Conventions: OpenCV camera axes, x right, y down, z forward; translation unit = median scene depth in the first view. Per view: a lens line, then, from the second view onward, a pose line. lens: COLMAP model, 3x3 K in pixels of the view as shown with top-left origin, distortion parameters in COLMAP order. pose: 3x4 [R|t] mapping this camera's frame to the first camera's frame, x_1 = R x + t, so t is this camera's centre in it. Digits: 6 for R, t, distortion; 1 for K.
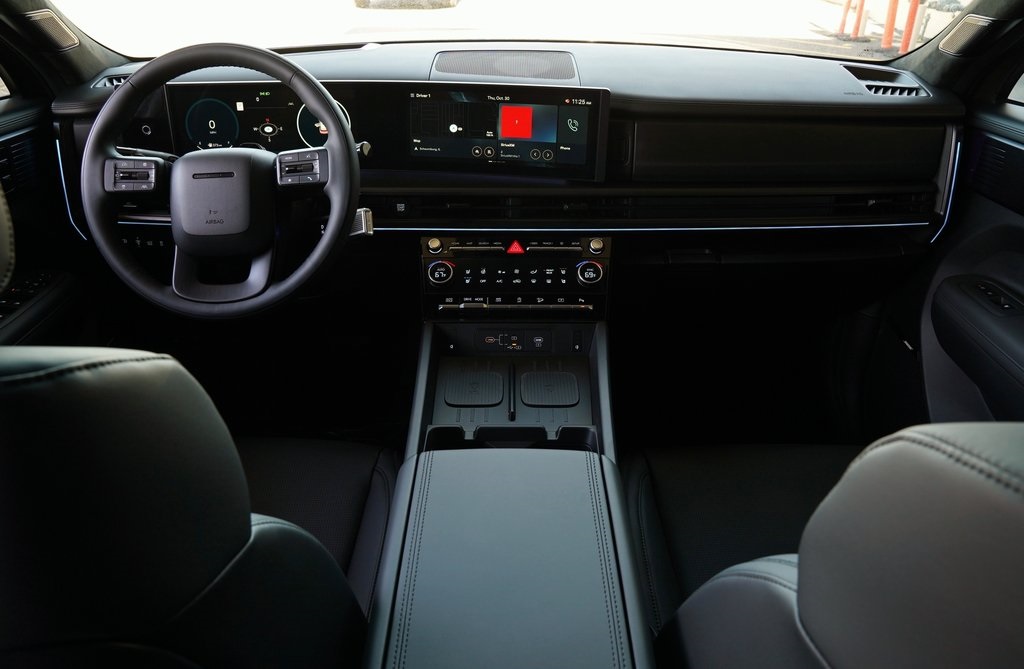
lens RADIAL K [[787.4, 0, 511.7], [0, 787.4, 330.5], [0, 0, 1]] dist [-0.038552, 0.029842]
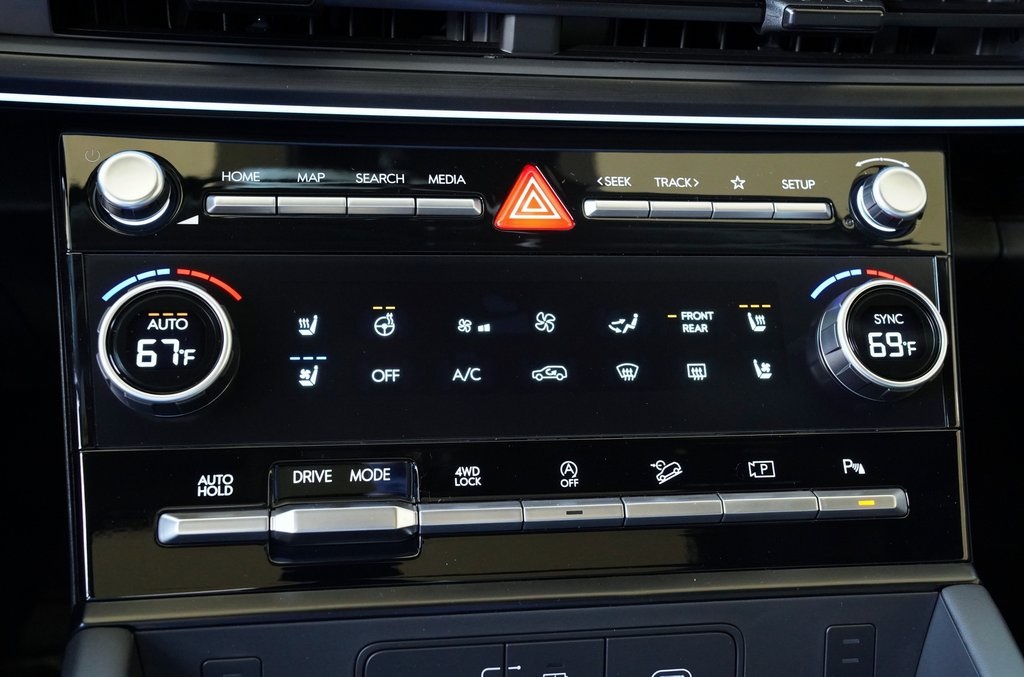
lens RADIAL K [[1092.6, 0, 509.7], [0, 1092.6, 341.7], [0, 0, 1]] dist [0.011671, 0.000000]
pose [[0.984407, -0.013783, 0.175363, -0.054142], [-0.011945, 0.989387, 0.144813, -0.112188], [-0.175498, -0.144650, 0.973795, 0.719791]]
